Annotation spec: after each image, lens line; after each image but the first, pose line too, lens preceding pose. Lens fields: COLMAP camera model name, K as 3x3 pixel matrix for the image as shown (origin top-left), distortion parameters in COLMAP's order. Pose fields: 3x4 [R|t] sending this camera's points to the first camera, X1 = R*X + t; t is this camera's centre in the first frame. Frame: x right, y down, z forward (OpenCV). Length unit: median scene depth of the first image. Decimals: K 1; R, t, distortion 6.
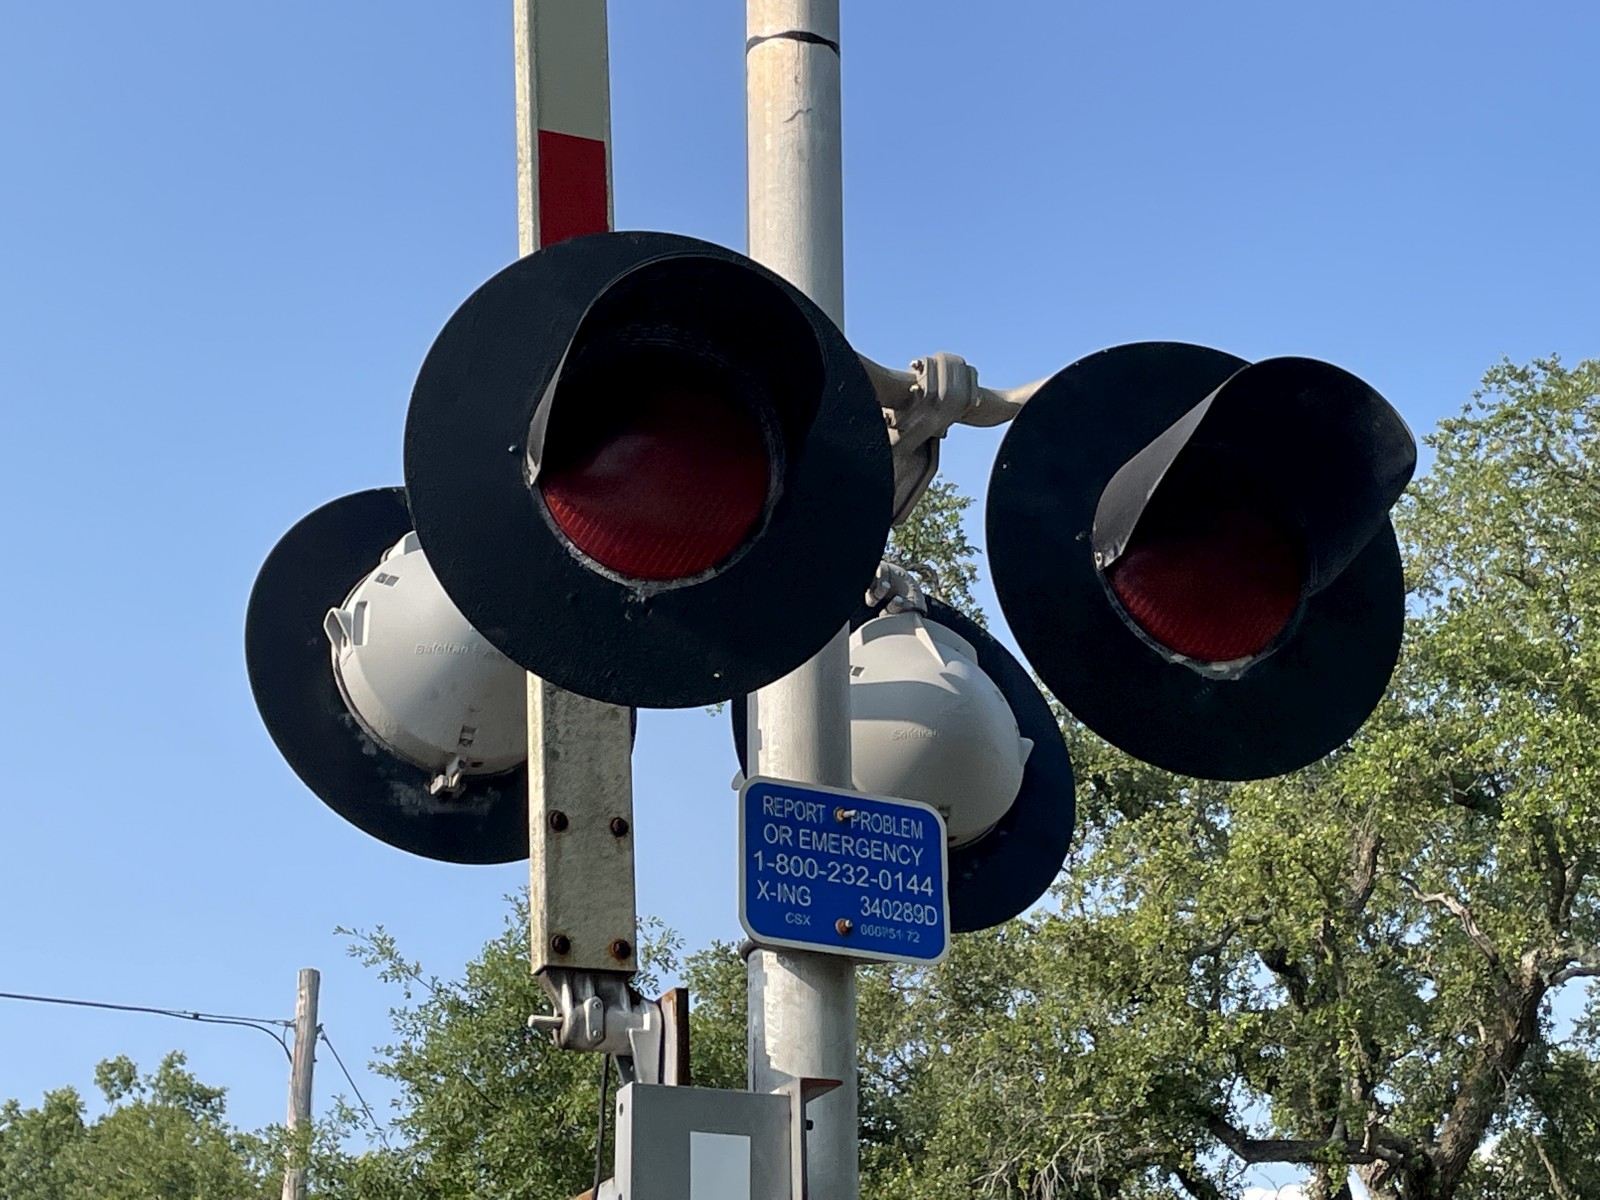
lens RADIAL K [[3059.3, 0, 800.0], [0, 3059.3, 600.0], [0, 0, 1]] dist [0.186077, -0.477789]
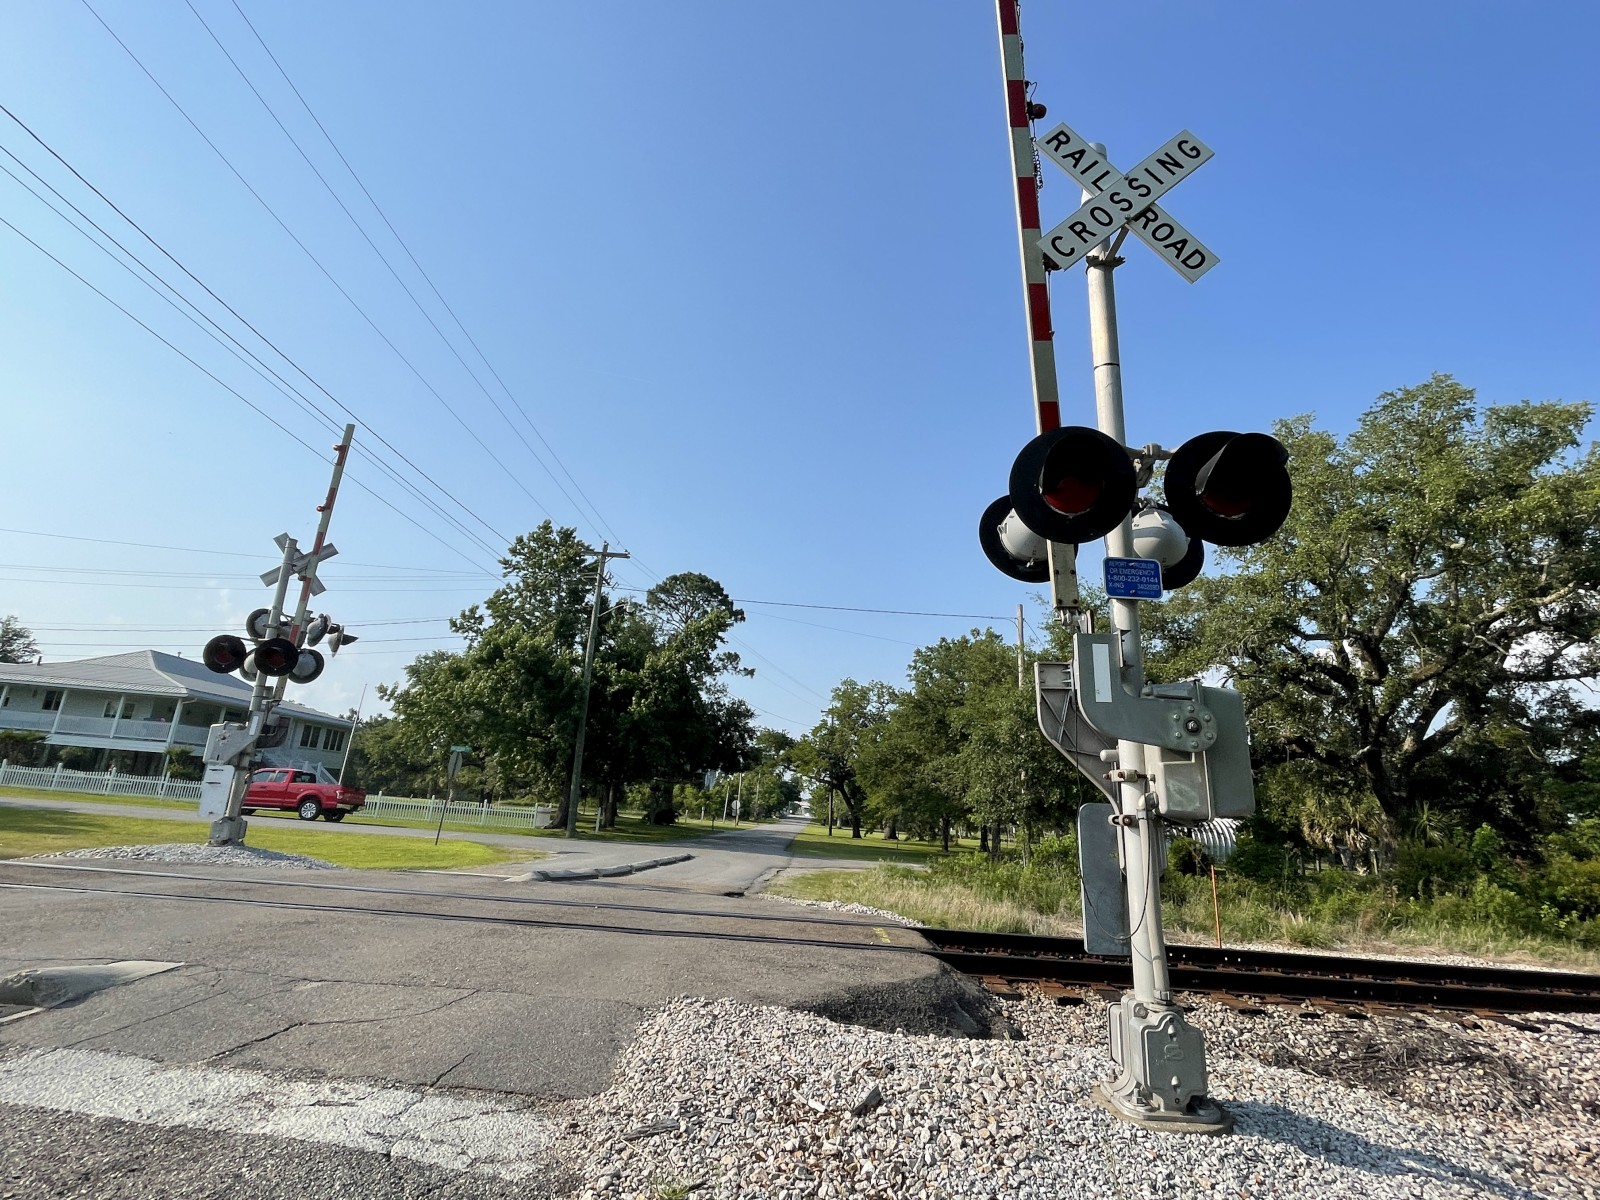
lens RADIAL K [[786.5, 0, 805.1], [0, 786.5, 597.5], [0, 0, 1]] dist [0.000553, -0.000818]
pose [[0.908037, -0.071004, -0.412829, 0.044105], [0.115101, 0.989887, 0.082916, -0.019009], [0.402767, -0.122807, 0.907027, -0.098020]]
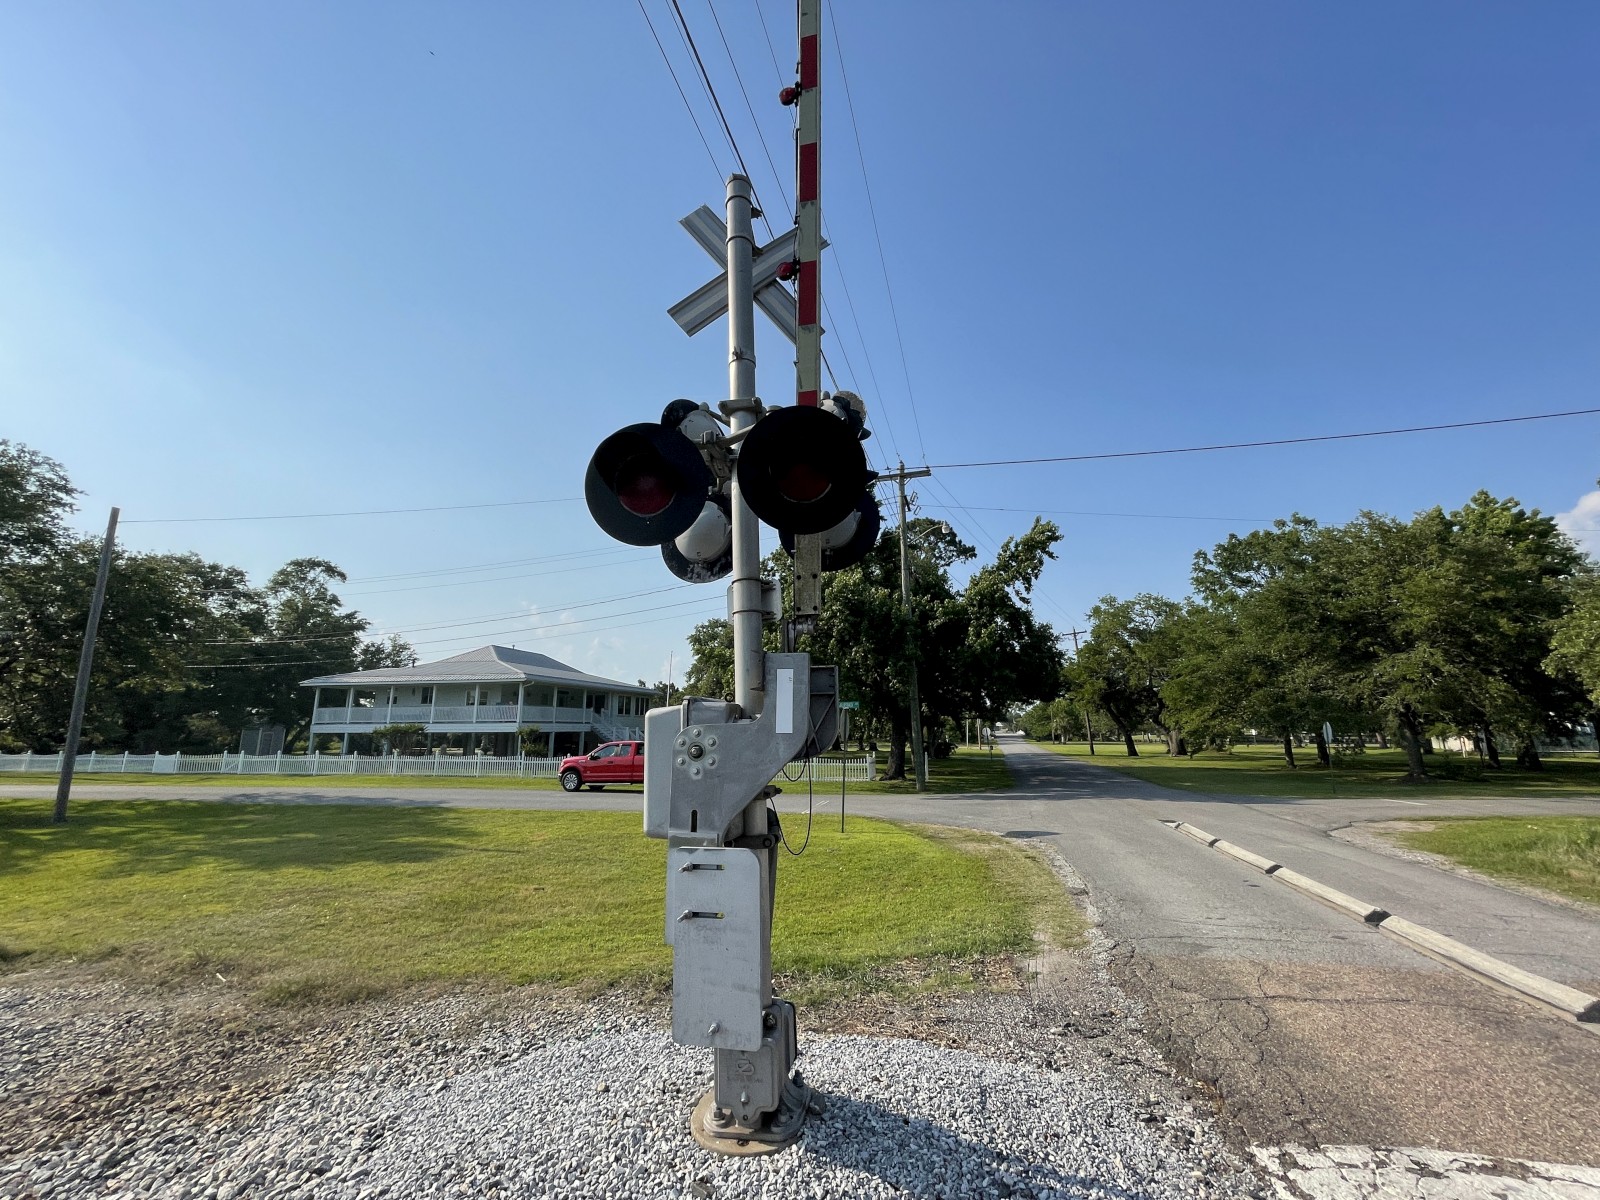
lens RADIAL K [[647.5, 0, 806.9], [0, 647.5, 598.1], [0, 0, 1]] dist [-0.003769, -0.000232]
pose [[0.769940, -0.159315, -0.617909, -2.223043], [0.272126, 0.957842, 0.092120, 0.252939], [0.577183, -0.239076, 0.780834, 0.991511]]
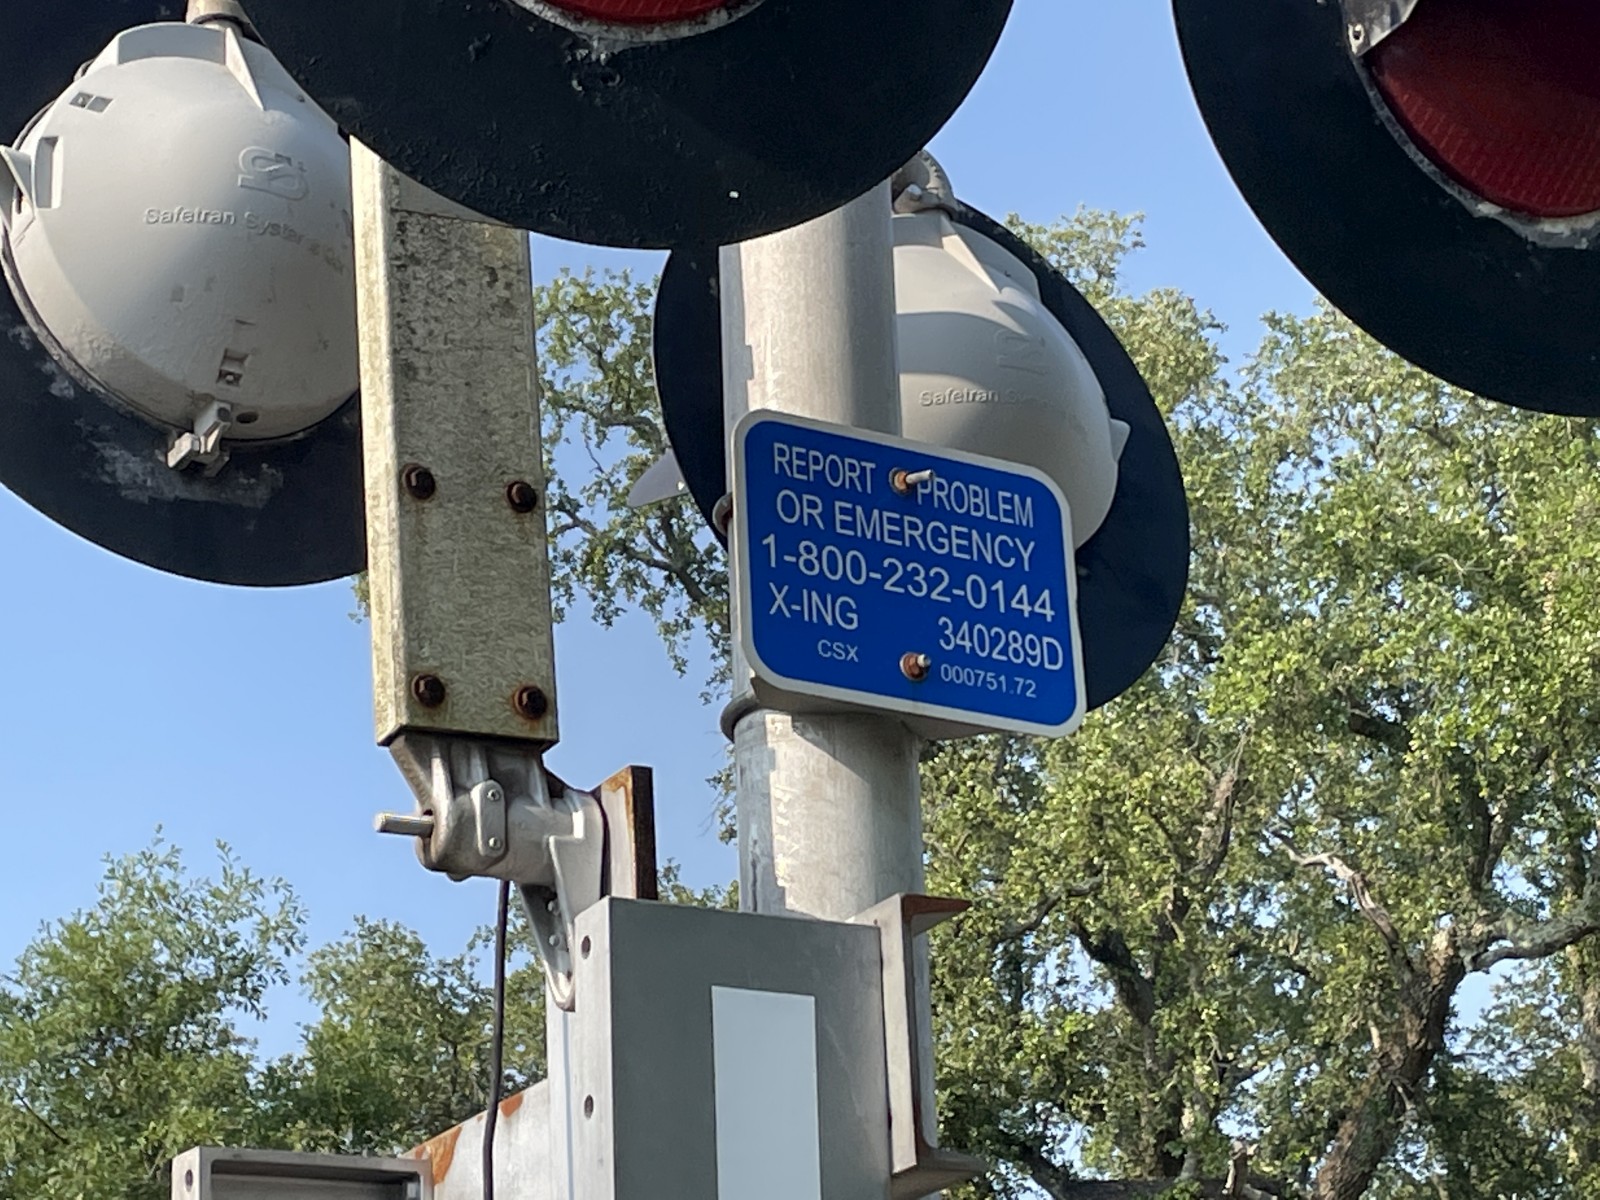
lens RADIAL K [[4057.6, 0, 795.9], [0, 4057.6, 528.2], [0, 0, 1]] dist [0.128574, 0.543725]
pose [[0.996490, 0.006694, 0.083448, -0.065056], [-0.007657, 0.999908, 0.011225, 0.064796], [-0.083365, -0.011825, 0.996449, 0.212653]]
